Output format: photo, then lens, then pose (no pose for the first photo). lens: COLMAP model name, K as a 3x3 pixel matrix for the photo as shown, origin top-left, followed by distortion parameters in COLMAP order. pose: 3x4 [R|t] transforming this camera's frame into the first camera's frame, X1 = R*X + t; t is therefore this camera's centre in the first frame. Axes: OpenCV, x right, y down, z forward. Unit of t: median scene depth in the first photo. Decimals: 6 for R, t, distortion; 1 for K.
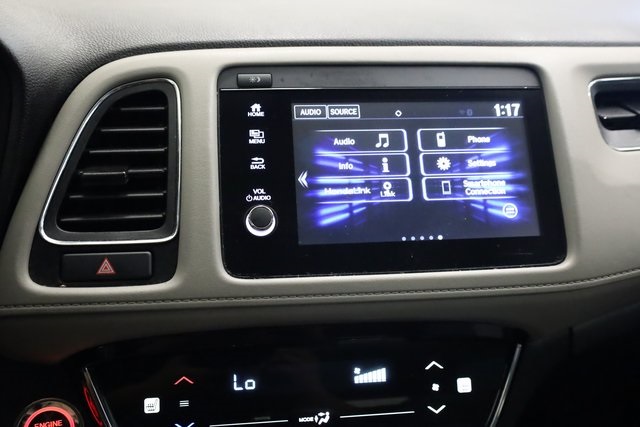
lens RADIAL K [[639.6, 0, 315.6], [0, 639.6, 217.0], [0, 0, 1]] dist [0.000803, 0.000000]
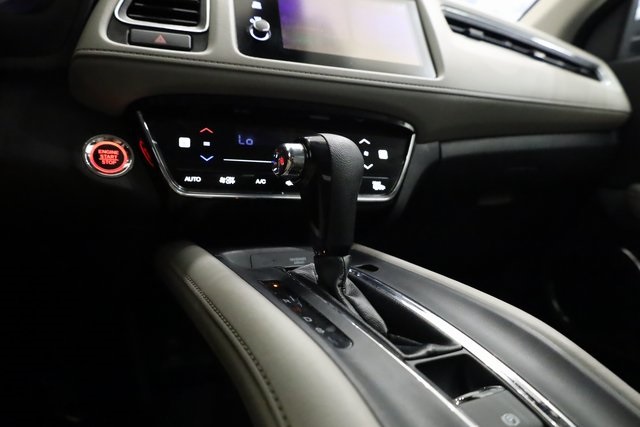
lens RADIAL K [[433.8, 0, 315.1], [0, 433.8, 213.6], [0, 0, 1]] dist [-0.006135, 0.006314]
pose [[0.981974, 0.011637, 0.188658, -0.141809], [0.023269, 0.983069, -0.181753, 0.619968], [-0.187579, 0.182867, 0.965077, 0.011542]]
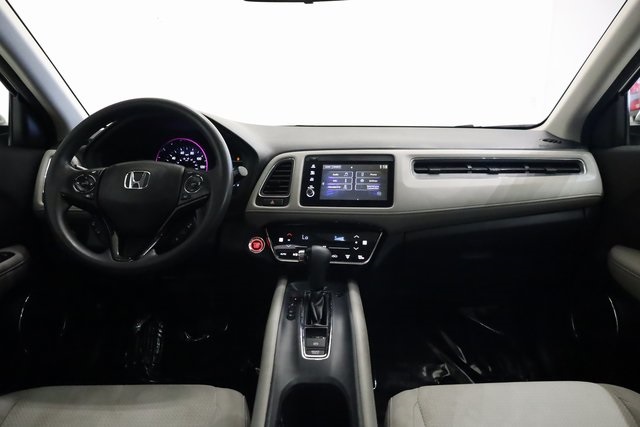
lens RADIAL K [[433.8, 0, 324.5], [0, 433.8, 216.2], [0, 0, 1]] dist [-0.006135, 0.006314]
pose [[0.950817, 0.030247, -0.308272, 0.774648], [-0.073451, 0.988852, -0.129526, 0.457037], [0.300917, 0.145798, 0.942439, -1.375603]]
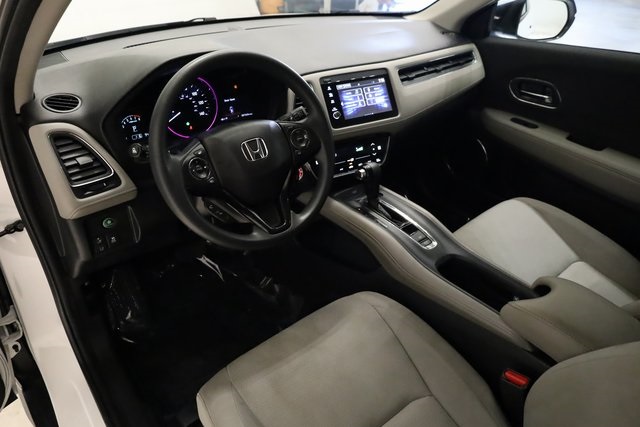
lens RADIAL K [[433.8, 0, 316.5], [0, 433.8, 214.5], [0, 0, 1]] dist [-0.006135, 0.006314]
pose [[0.933817, -0.204844, 0.293300, -1.146111], [0.131752, 0.959136, 0.250397, -0.096496], [-0.332607, -0.195182, 0.922646, -1.692996]]
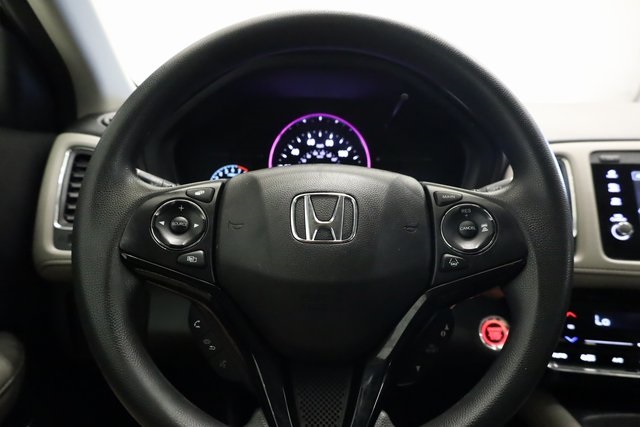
lens RADIAL K [[433.8, 0, 325.5], [0, 433.8, 213.0], [0, 0, 1]] dist [-0.006135, 0.006314]
pose [[0.958175, 0.045335, -0.282568, -0.533190], [-0.079473, 0.990689, -0.110545, 0.154230], [0.274926, 0.128378, 0.952856, -0.432789]]
